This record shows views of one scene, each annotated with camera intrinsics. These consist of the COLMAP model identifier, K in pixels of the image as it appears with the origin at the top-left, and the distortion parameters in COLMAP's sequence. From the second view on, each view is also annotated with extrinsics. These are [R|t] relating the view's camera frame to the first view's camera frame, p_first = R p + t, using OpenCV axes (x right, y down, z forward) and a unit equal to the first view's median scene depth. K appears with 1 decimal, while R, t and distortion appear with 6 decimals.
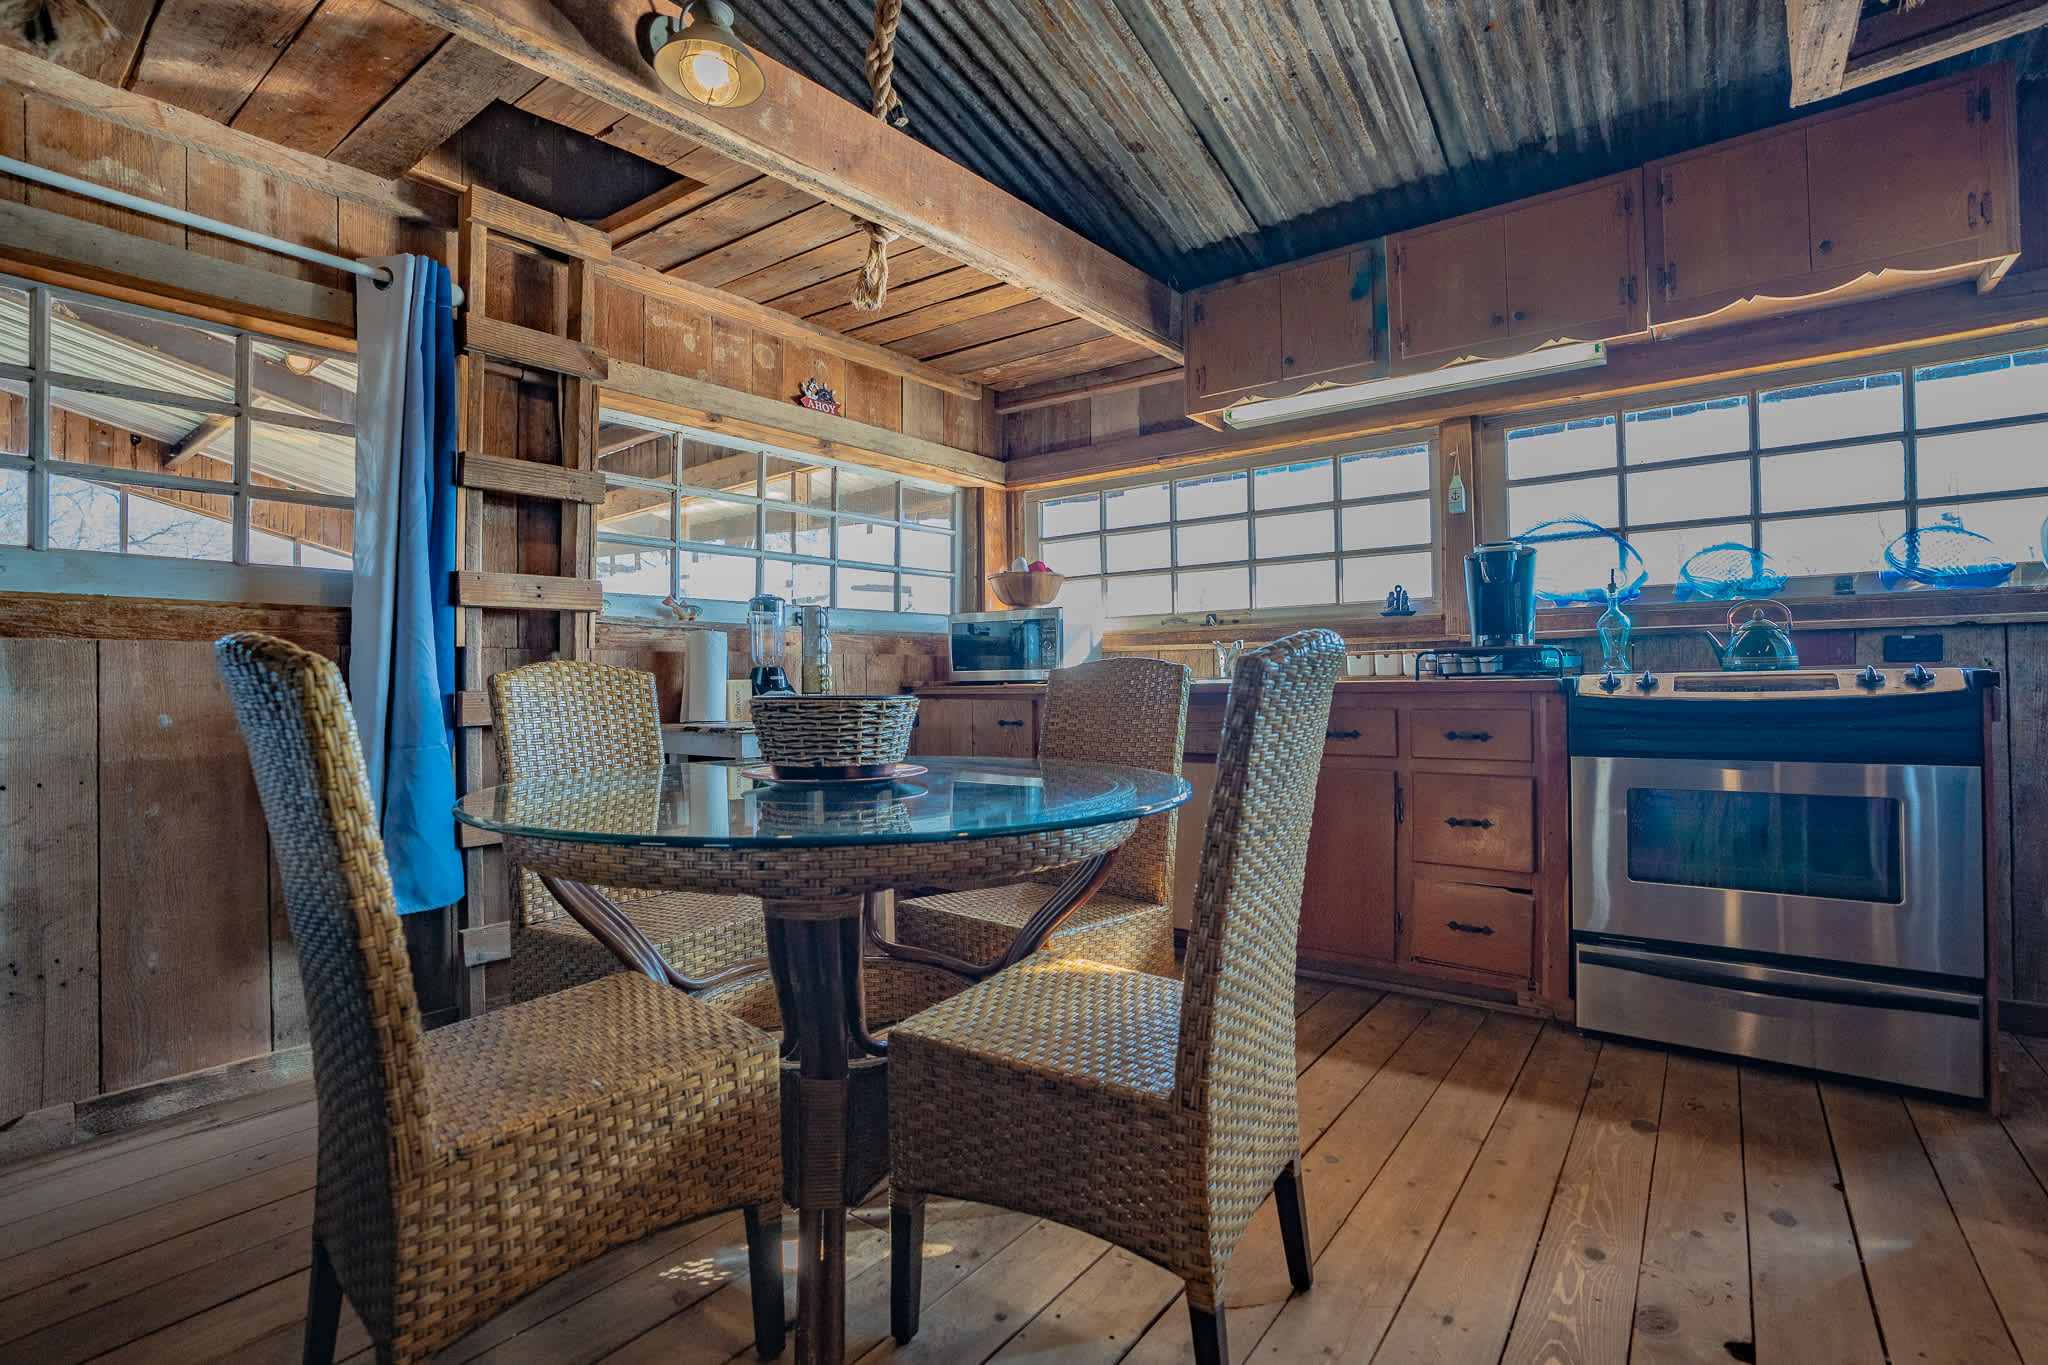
lens RADIAL K [[935.6, 0, 1015.4], [0, 935.6, 680.2], [0, 0, 1]] dist [-0.073797, 0.031134]
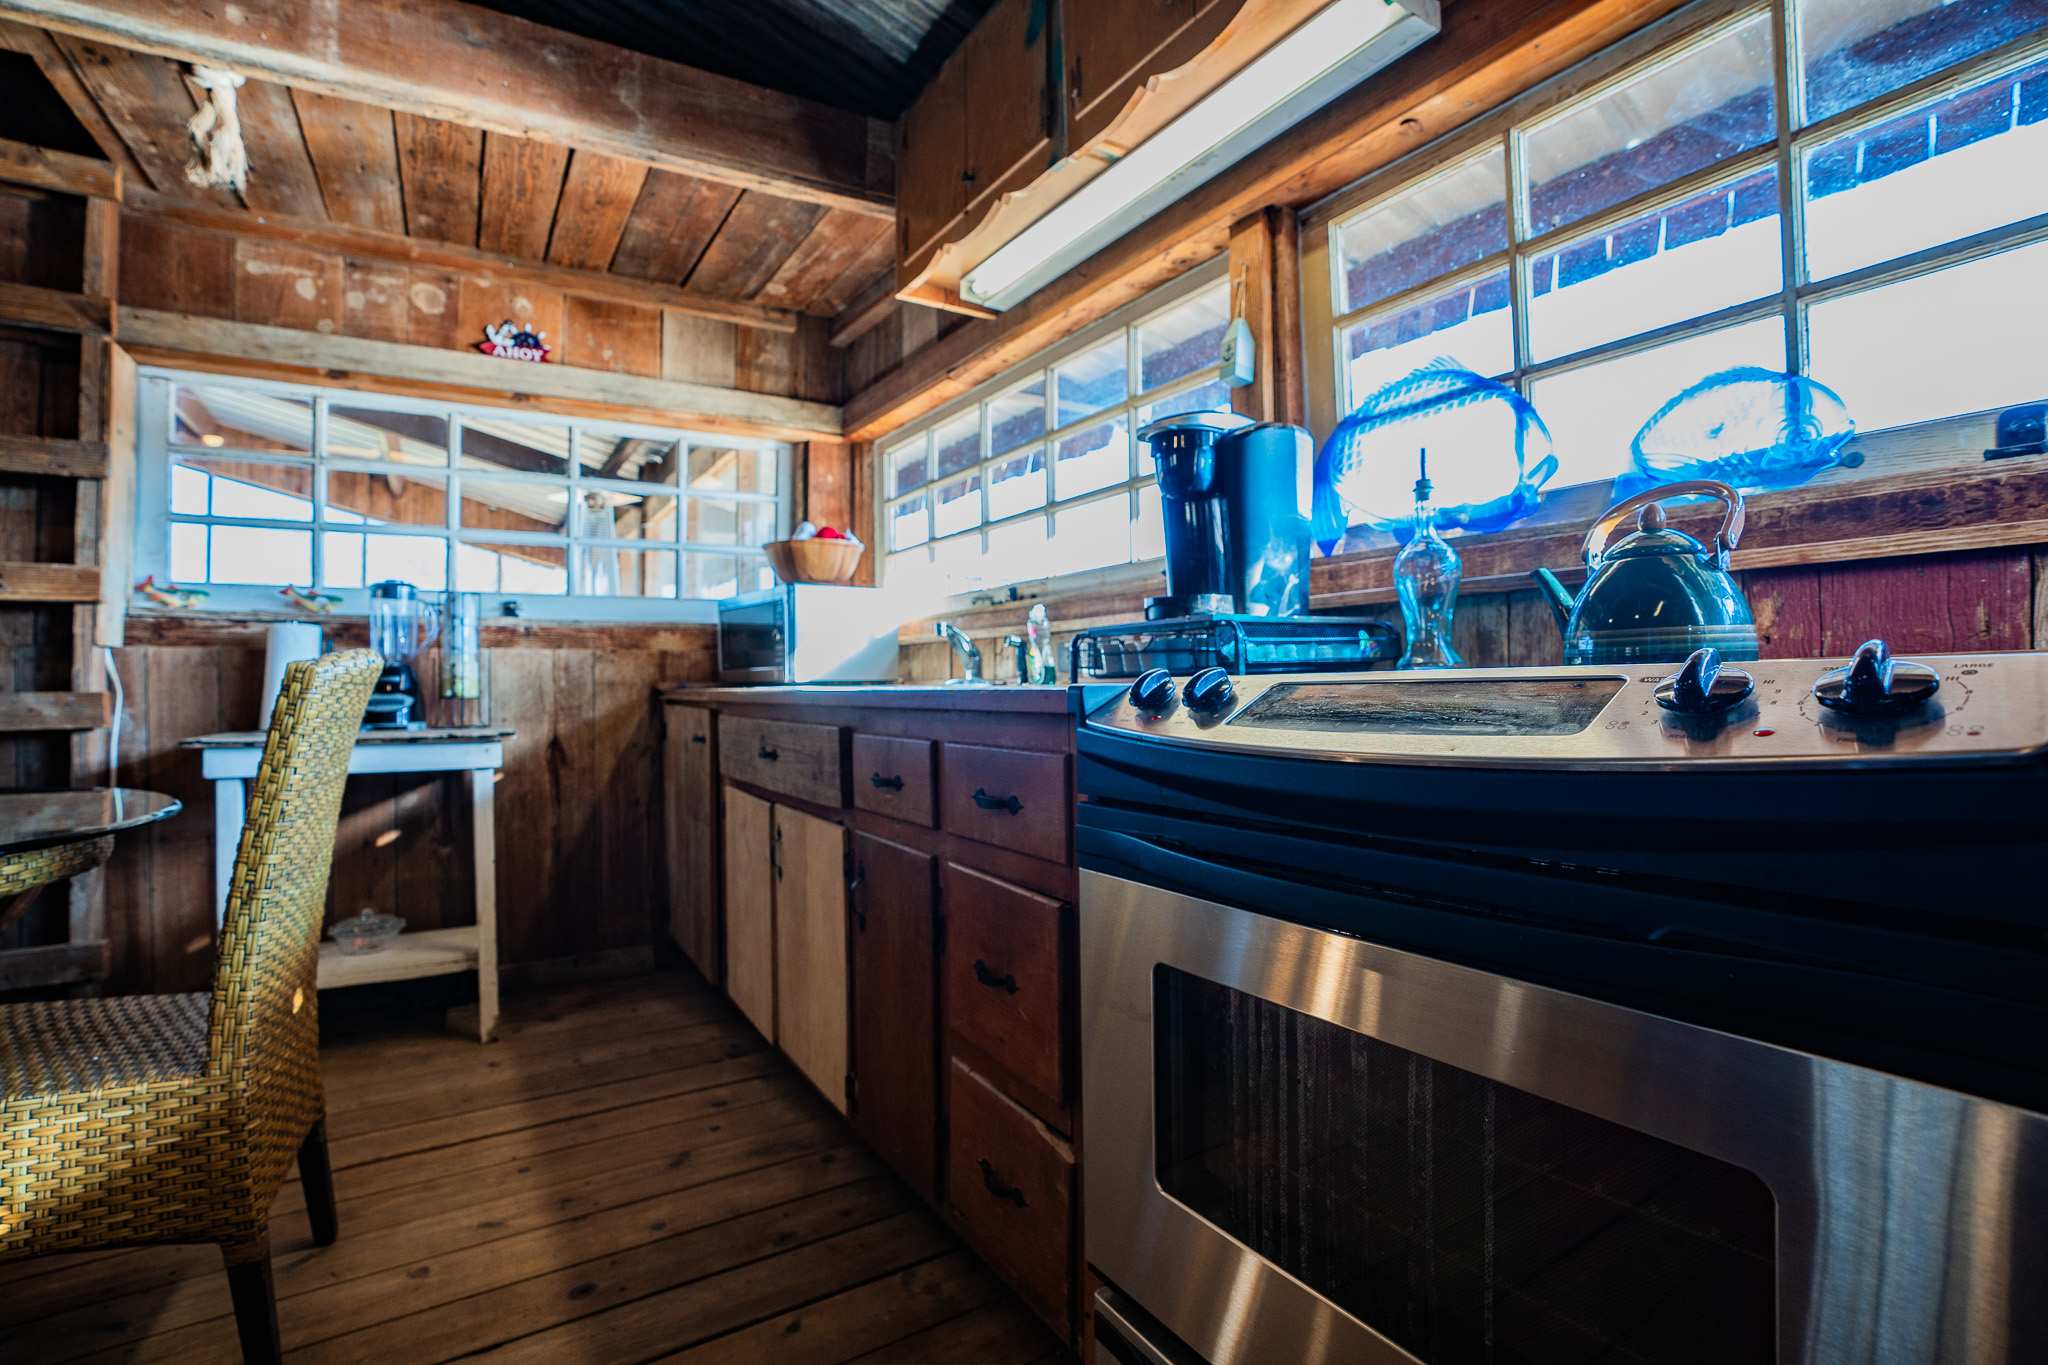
lens RADIAL K [[935.6, 0, 1015.4], [0, 935.6, 680.2], [0, 0, 1]] dist [-0.073797, 0.031134]
pose [[0.938009, 0.003626, -0.346591, 0.543019], [-0.003455, 0.999993, 0.001111, -0.004303], [0.346593, 0.000155, 0.938016, 0.424809]]
